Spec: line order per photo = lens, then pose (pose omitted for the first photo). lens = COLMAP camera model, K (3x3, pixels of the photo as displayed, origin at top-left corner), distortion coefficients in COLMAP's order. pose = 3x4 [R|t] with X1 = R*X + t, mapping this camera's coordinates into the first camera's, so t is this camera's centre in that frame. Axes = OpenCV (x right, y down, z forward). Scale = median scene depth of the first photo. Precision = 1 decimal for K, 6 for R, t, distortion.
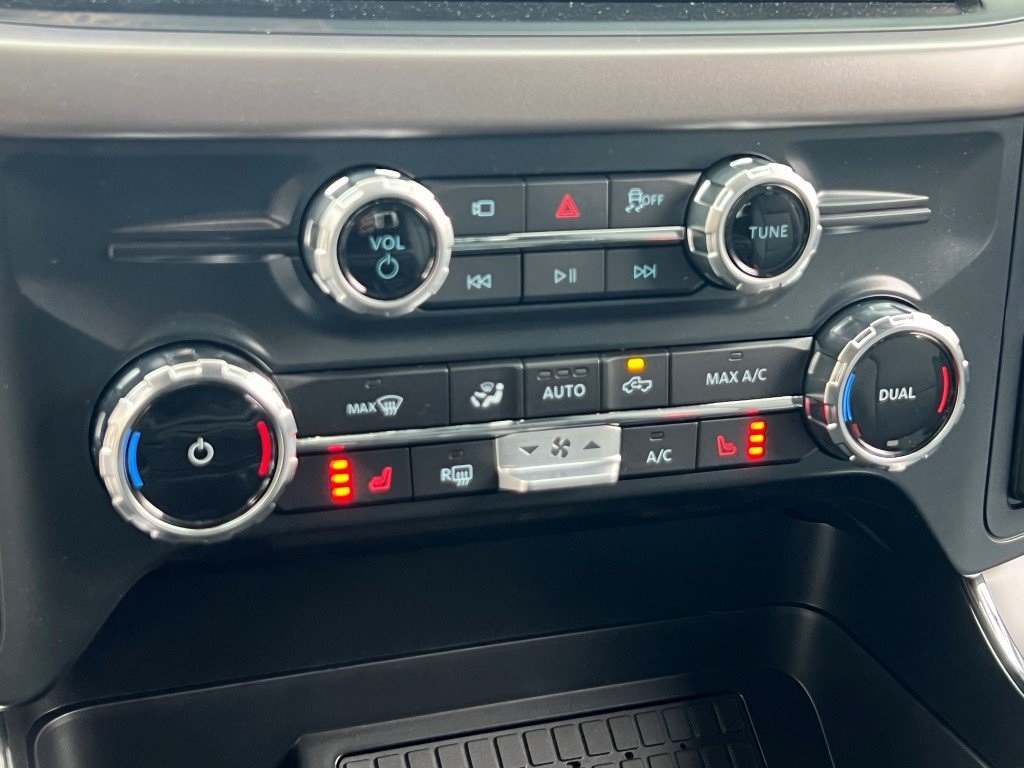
lens RADIAL K [[1425.9, 0, 520.8], [0, 1425.9, 387.6], [0, 0, 1]] dist [0.092372, 0.000000]
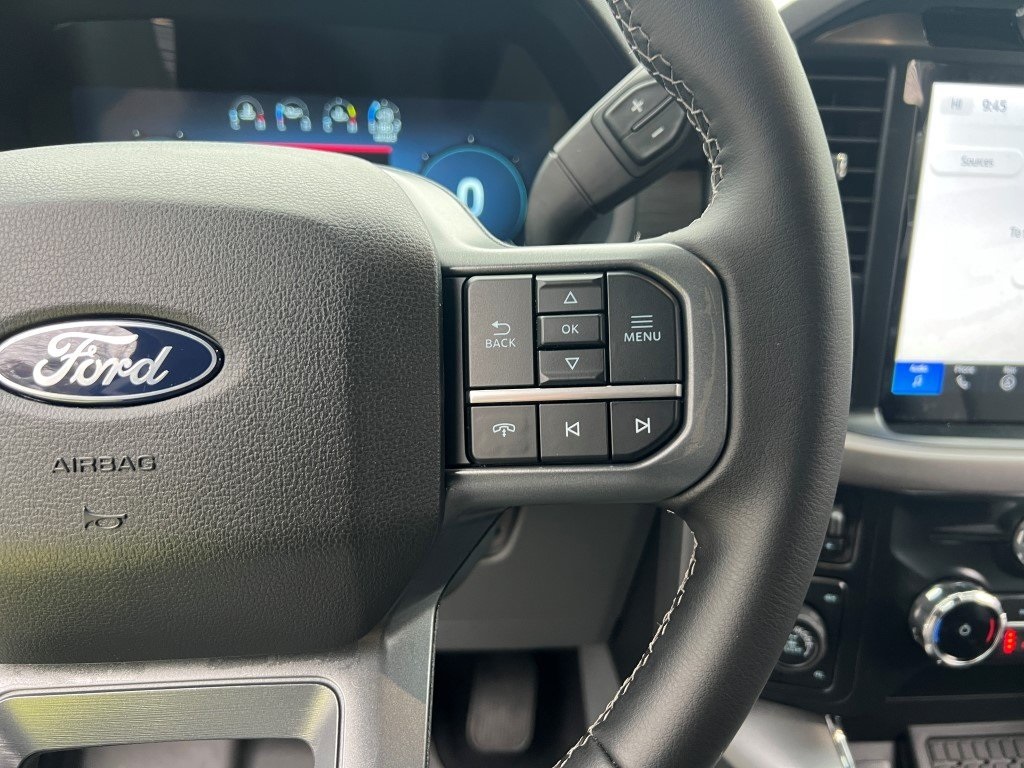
lens RADIAL K [[773.0, 0, 527.4], [0, 773.0, 387.0], [0, 0, 1]] dist [0.015580, -0.024796]
pose [[0.961804, 0.066943, -0.265428, -0.522656], [-0.079958, 0.996054, -0.038522, -0.208339], [0.261802, 0.058274, 0.963361, -0.340897]]
